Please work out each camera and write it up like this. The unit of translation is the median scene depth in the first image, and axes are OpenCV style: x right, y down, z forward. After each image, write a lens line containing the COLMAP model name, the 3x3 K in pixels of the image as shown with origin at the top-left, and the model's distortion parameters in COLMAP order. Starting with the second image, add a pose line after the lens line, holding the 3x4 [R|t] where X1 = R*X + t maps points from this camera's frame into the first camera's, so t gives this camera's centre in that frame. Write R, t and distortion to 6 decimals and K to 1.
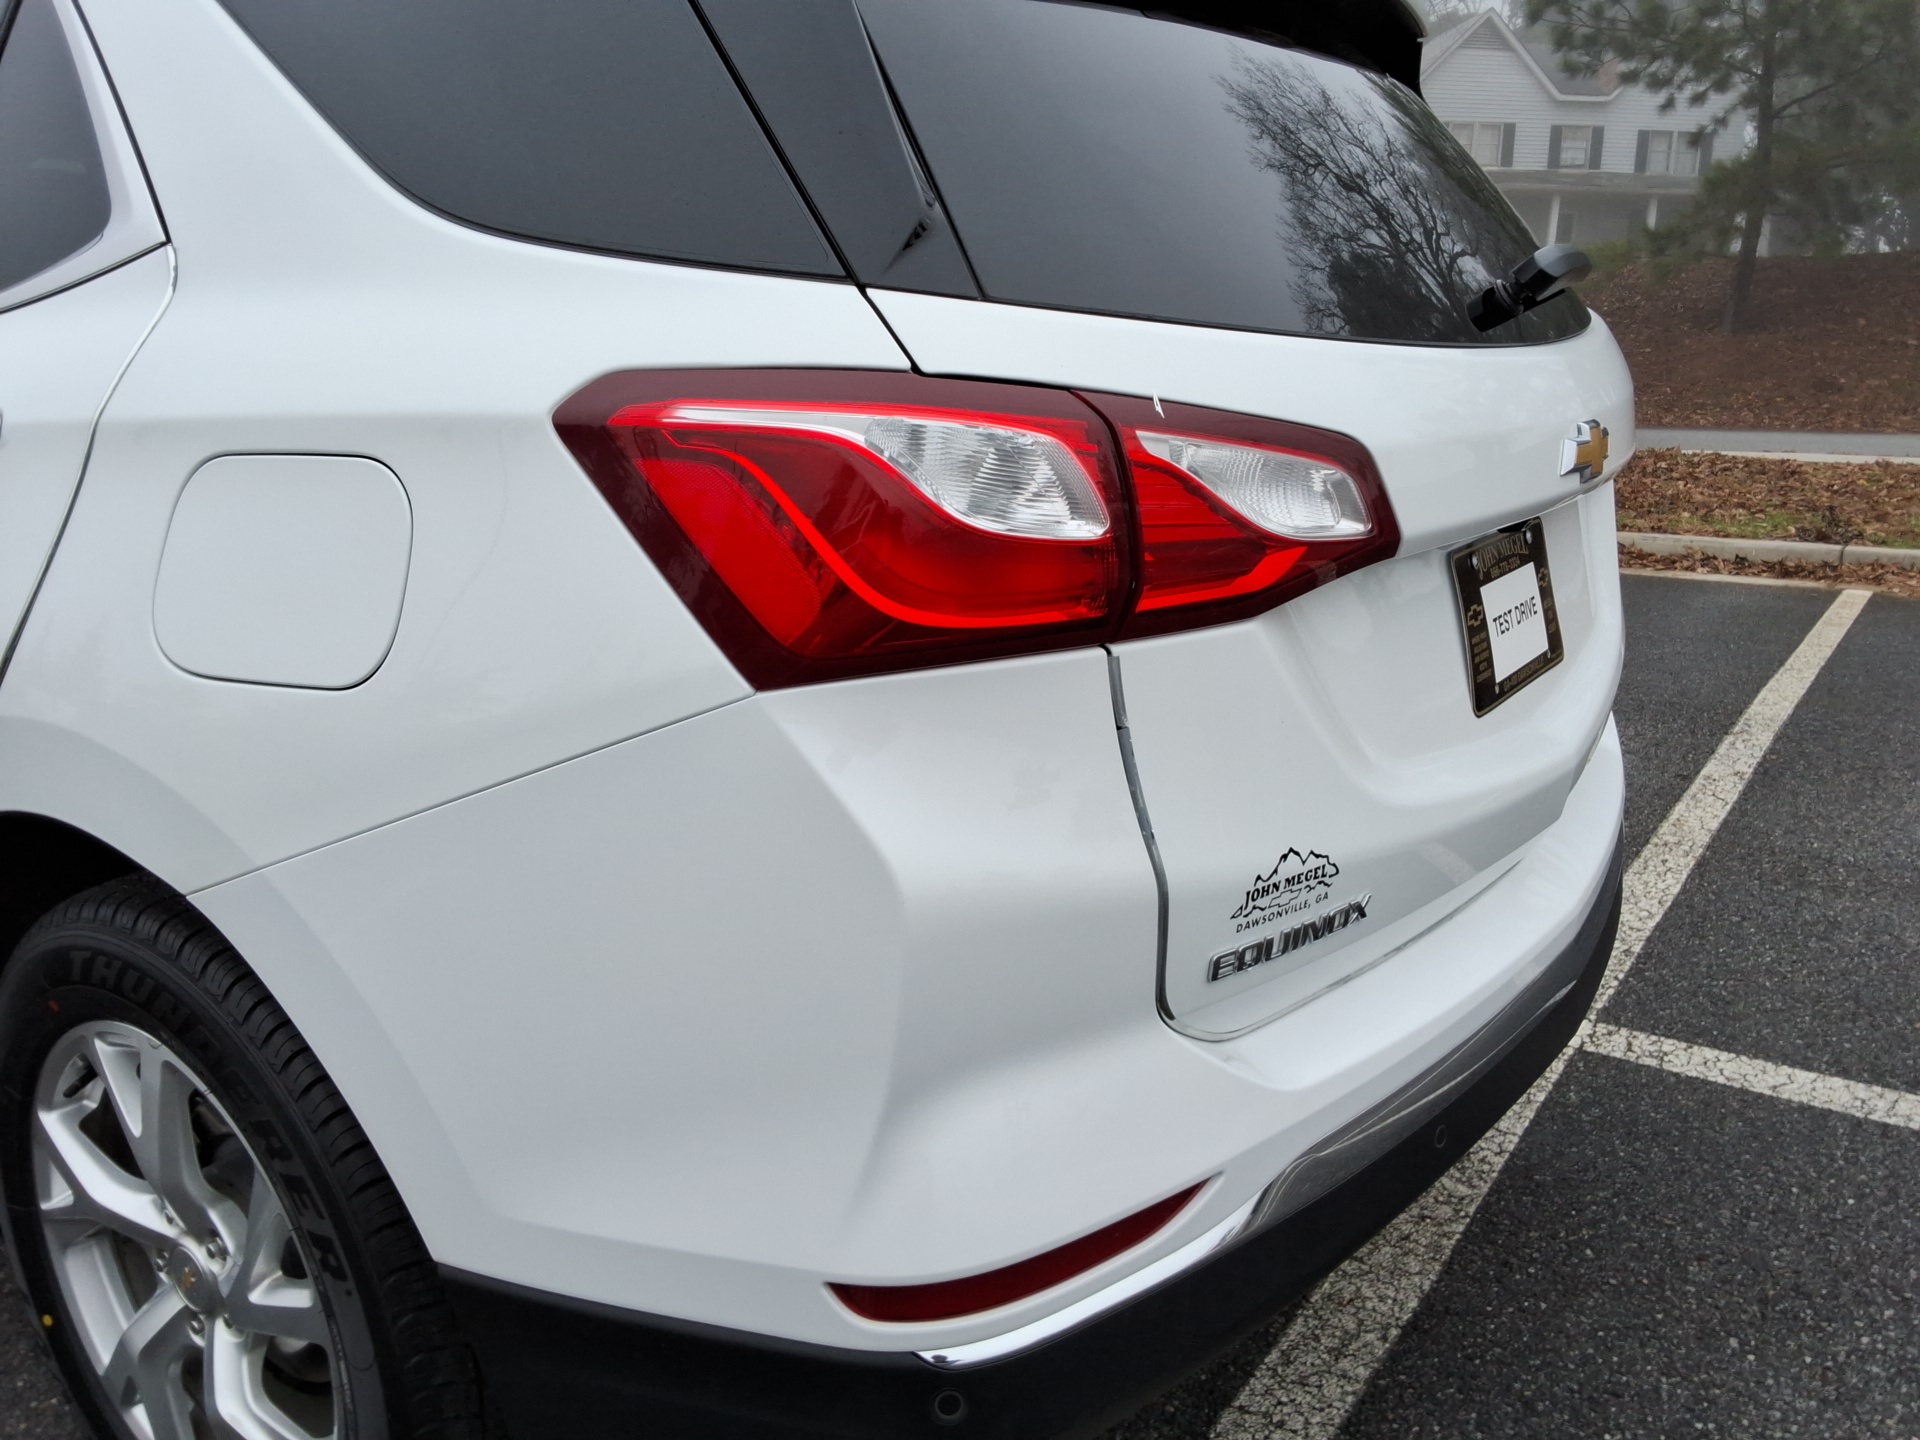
lens RADIAL K [[1538.9, 0, 953.3], [0, 1538.9, 703.7], [0, 0, 1]] dist [0.106217, -0.148371]
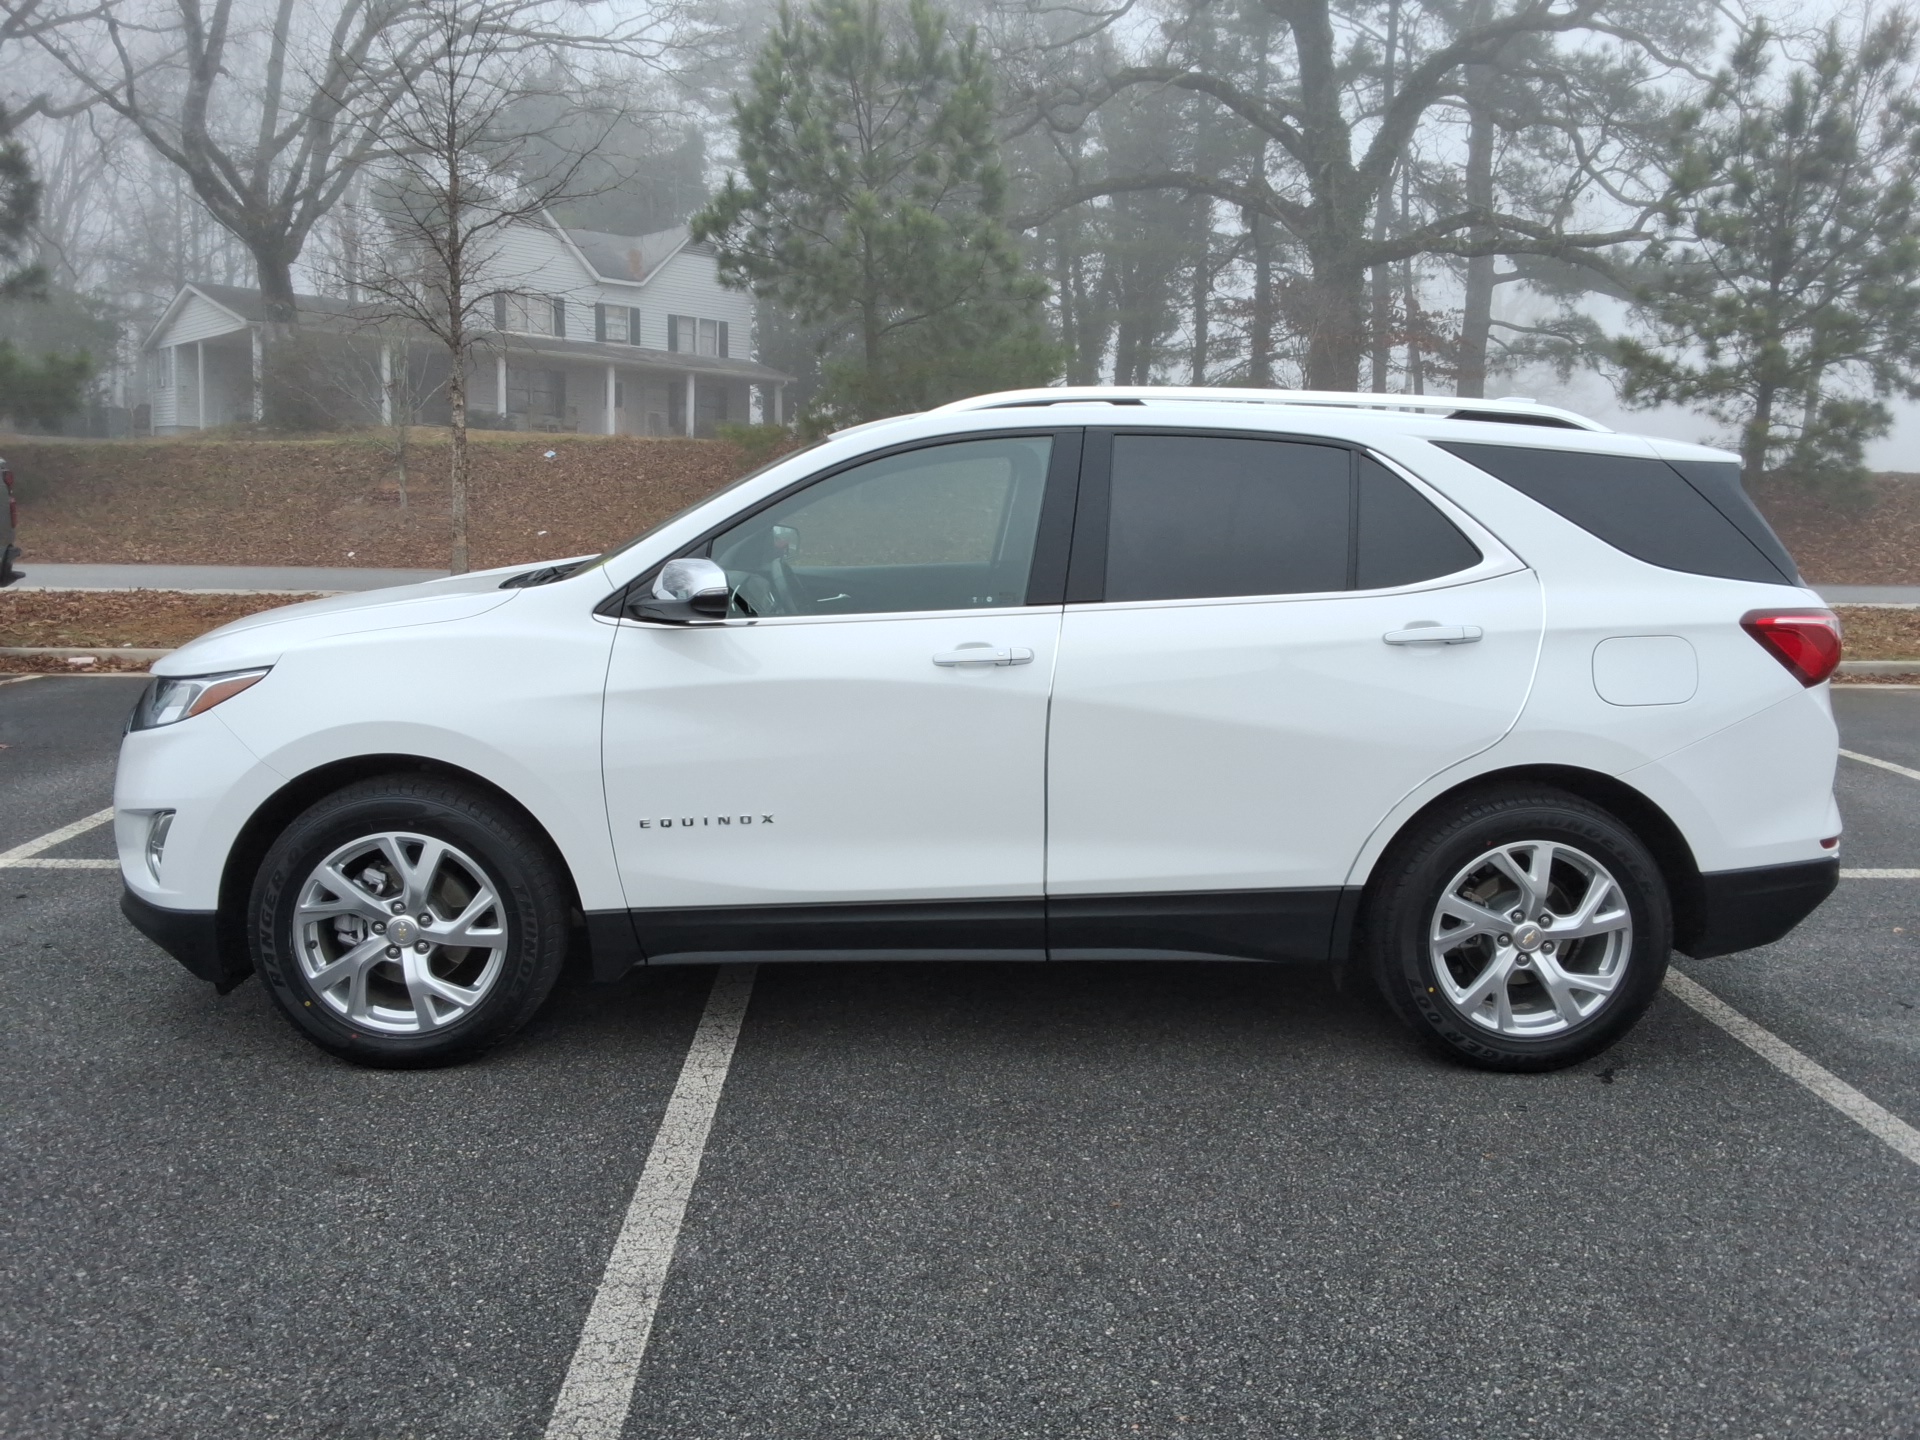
lens RADIAL K [[1538.9, 0, 995.3], [0, 1538.9, 702.7], [0, 0, 1]] dist [0.106217, -0.148371]
pose [[0.801792, -0.068917, 0.593615, -2.259132], [0.122103, 0.991265, -0.049840, -0.013946], [-0.584996, 0.112443, 0.803204, -0.546436]]
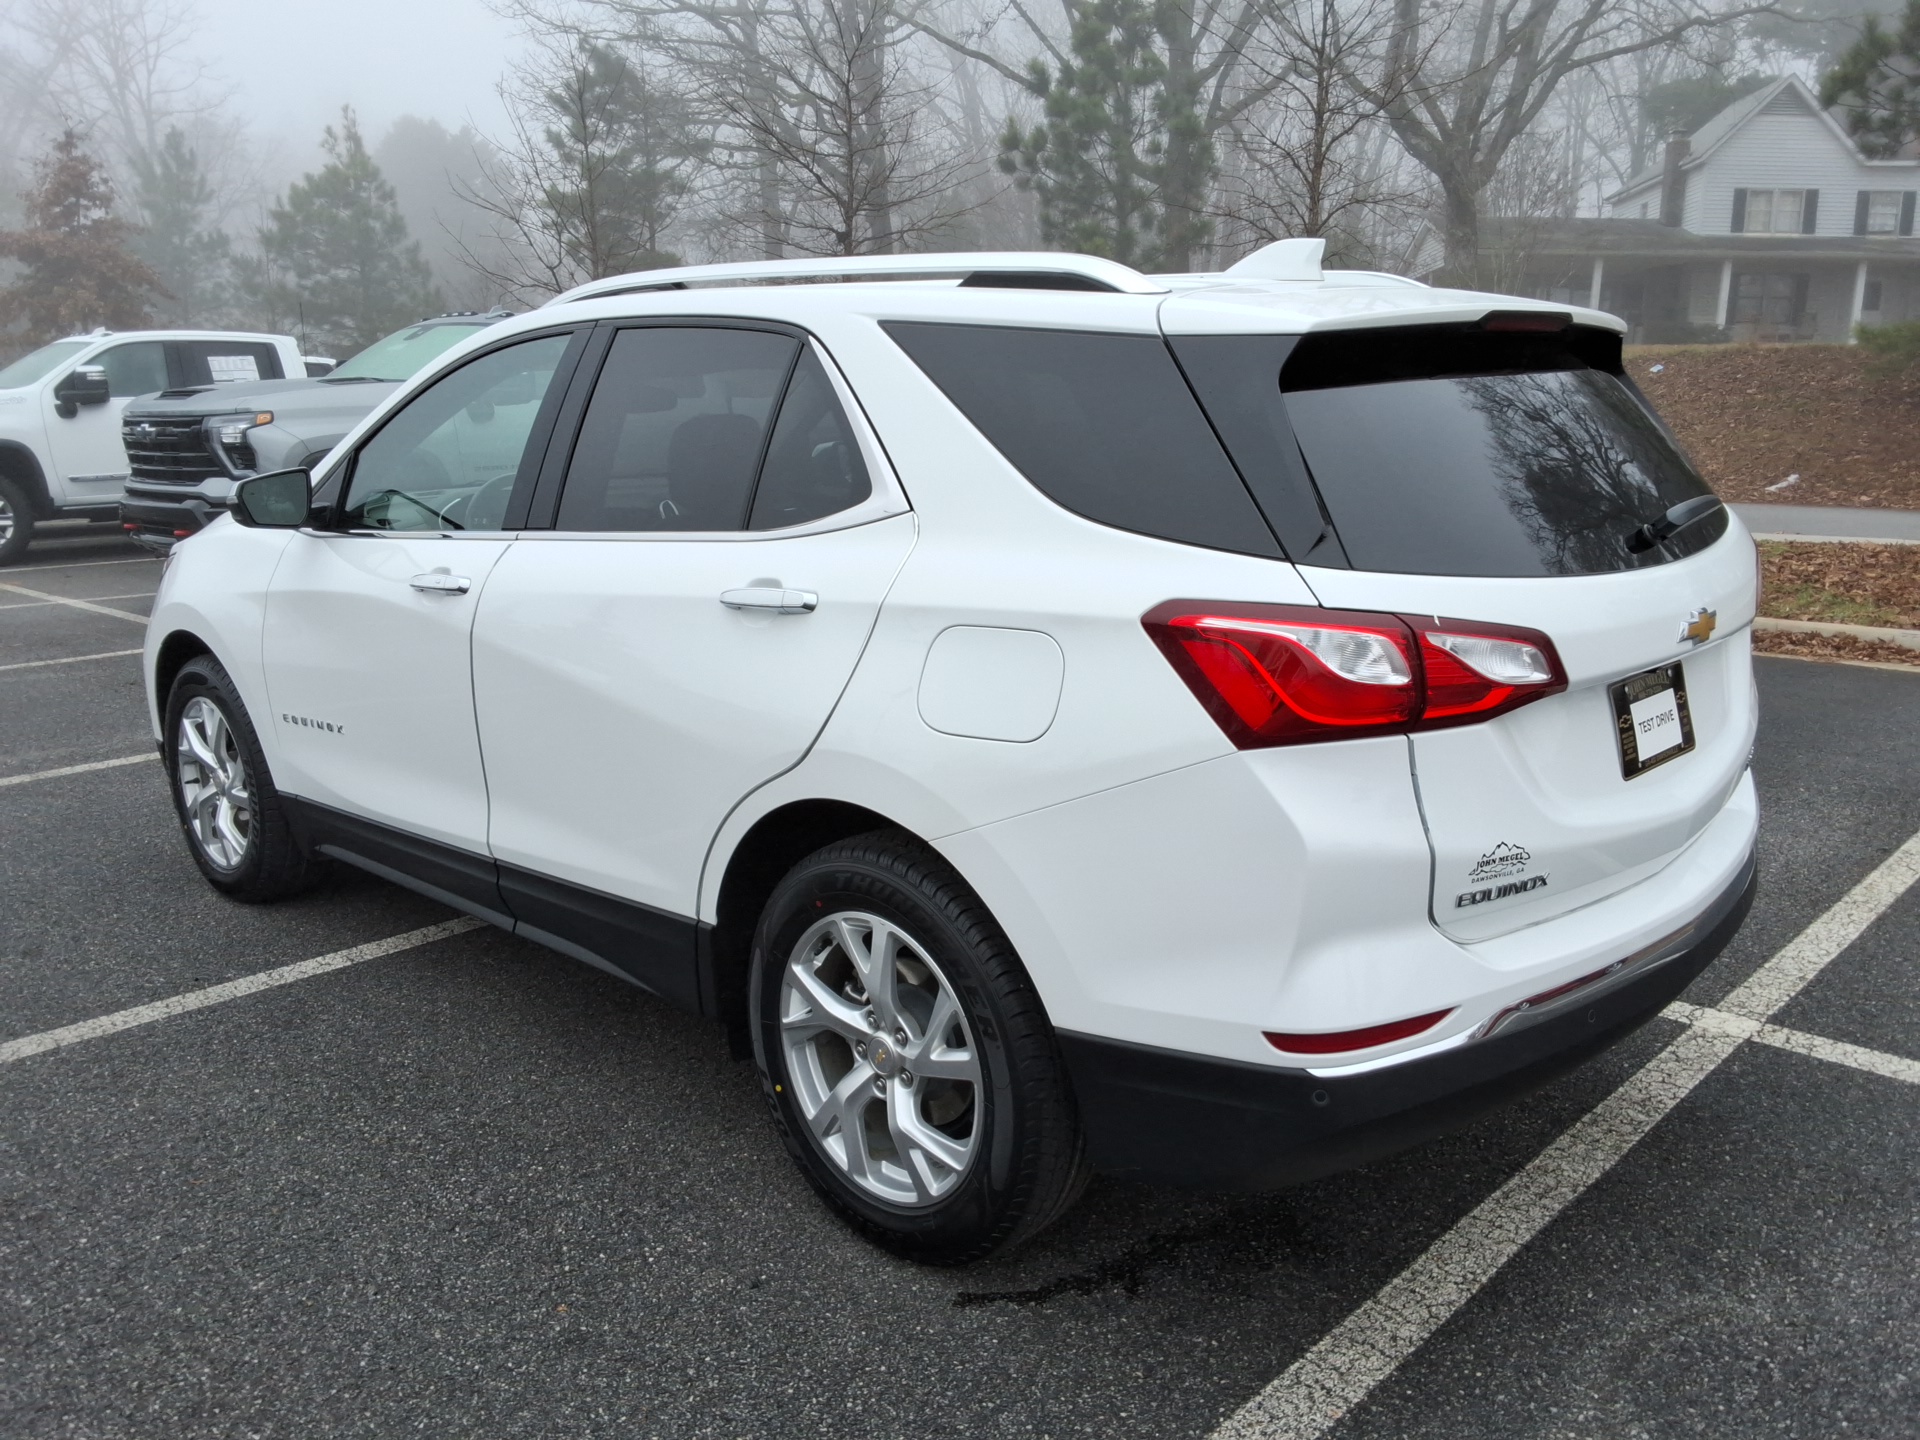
lens RADIAL K [[1538.9, 0, 973.5], [0, 1538.9, 701.2], [0, 0, 1]] dist [0.106217, -0.148371]
pose [[0.988395, 0.030949, -0.148718, -0.096006], [-0.036956, 0.998602, -0.037801, 0.010072], [0.147340, 0.042858, 0.988157, -0.651529]]
